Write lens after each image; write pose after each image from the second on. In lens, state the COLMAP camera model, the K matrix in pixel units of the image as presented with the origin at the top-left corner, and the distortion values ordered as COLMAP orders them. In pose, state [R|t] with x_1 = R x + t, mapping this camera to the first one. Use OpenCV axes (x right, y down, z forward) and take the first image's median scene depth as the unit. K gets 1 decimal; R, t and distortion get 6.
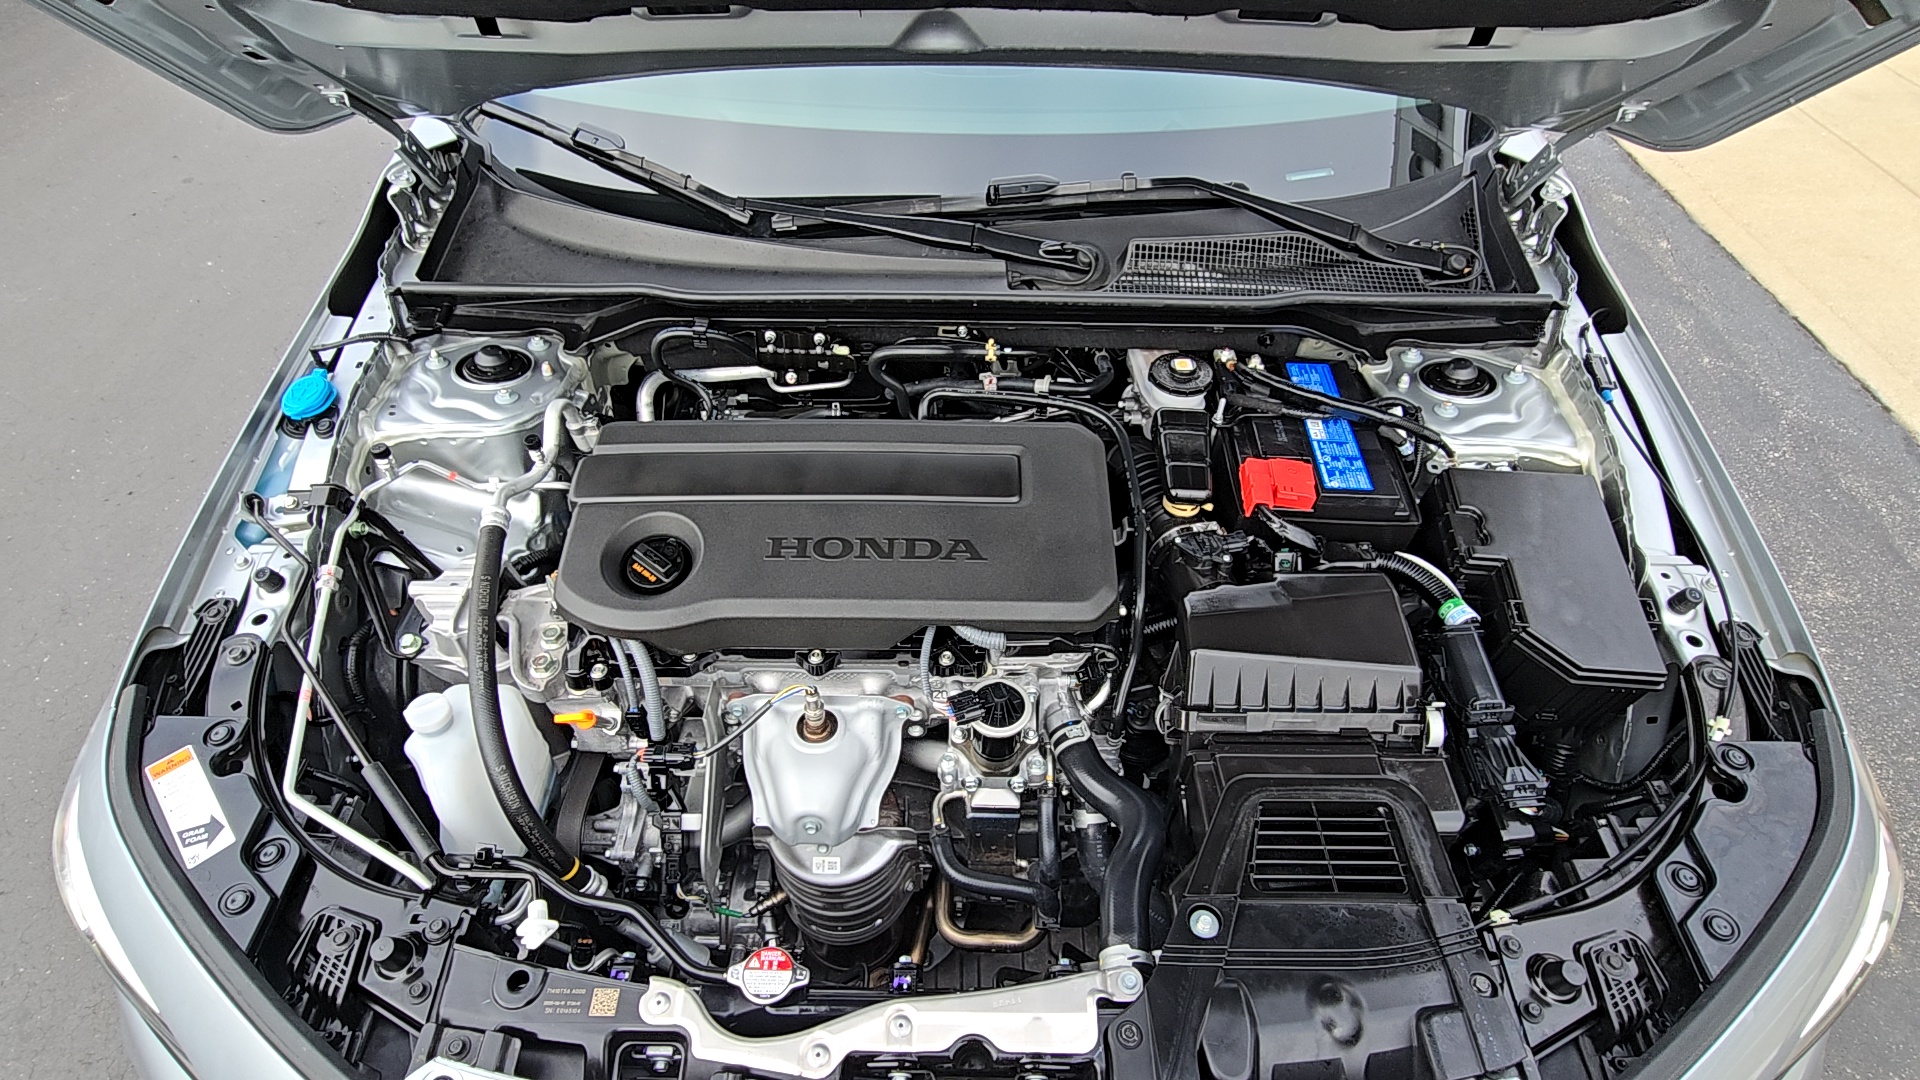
lens RADIAL K [[973.3, 0, 952.0], [0, 973.3, 553.6], [0, 0, 1]] dist [-0.000900, 0.000057]
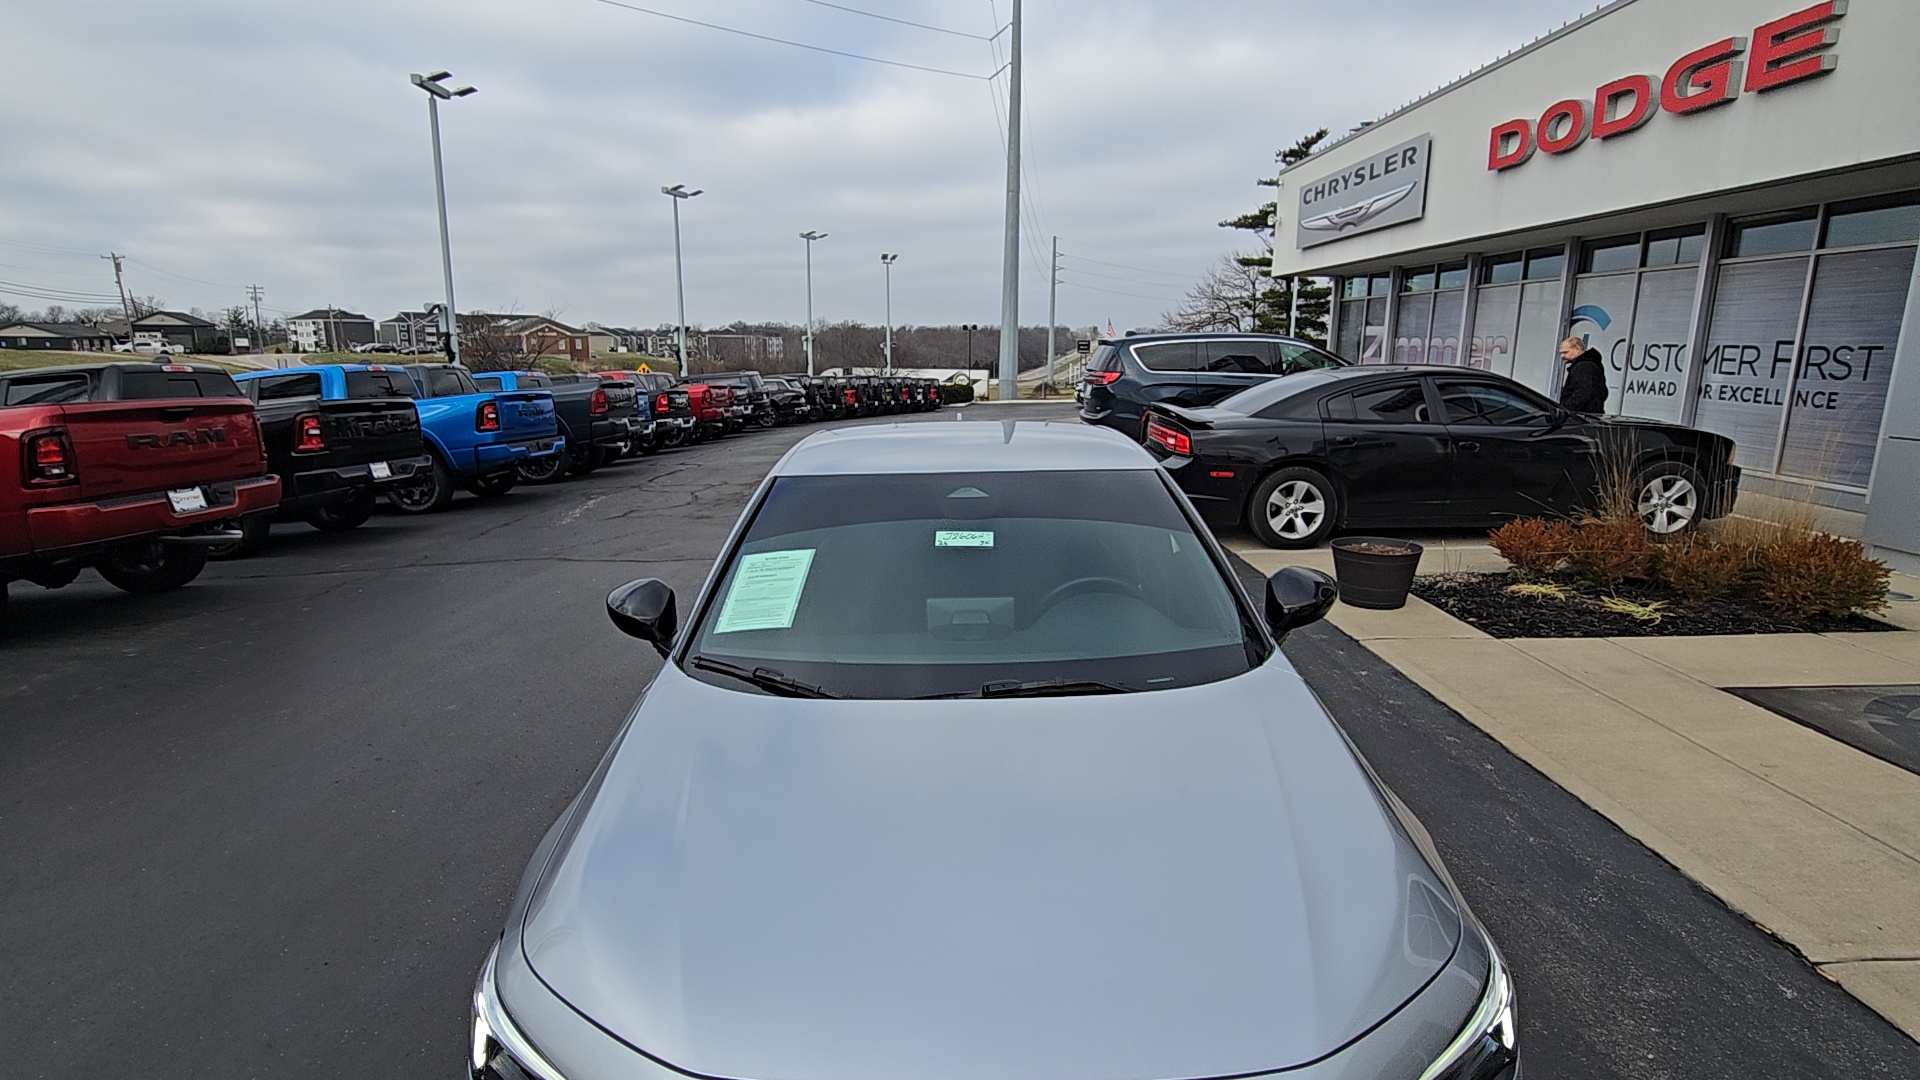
lens RADIAL K [[973.3, 0, 952.0], [0, 973.3, 553.6], [0, 0, 1]] dist [-0.000900, 0.000057]
pose [[0.999545, -0.026675, 0.014104, -0.020344], [0.029919, 0.815497, -0.577987, 0.237014], [0.003916, 0.578146, 0.815924, -0.321546]]
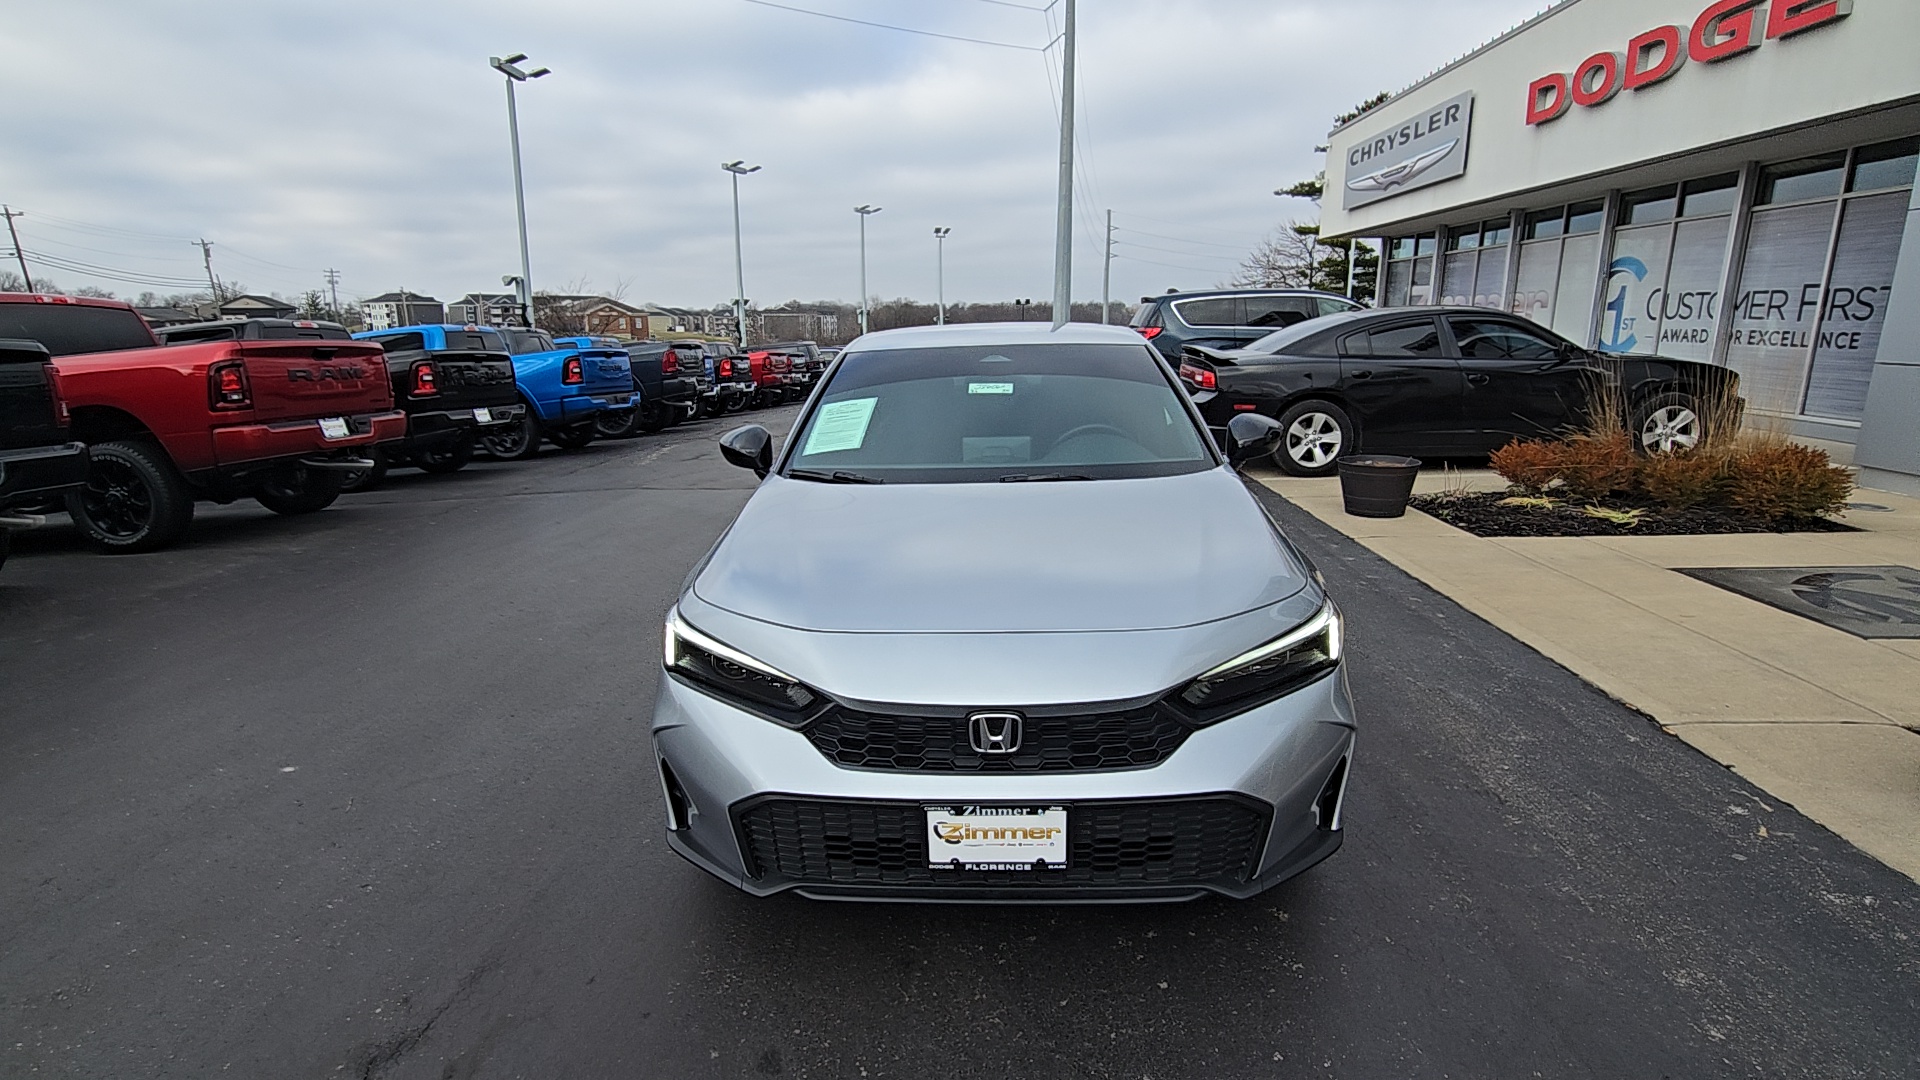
lens RADIAL K [[973.3, 0, 952.0], [0, 973.3, 553.6], [0, 0, 1]] dist [-0.000900, 0.000057]
pose [[0.998877, -0.023909, -0.040895, 0.005722], [-0.003145, 0.827915, -0.560844, 0.595009], [0.047267, 0.560343, 0.826911, -0.490016]]
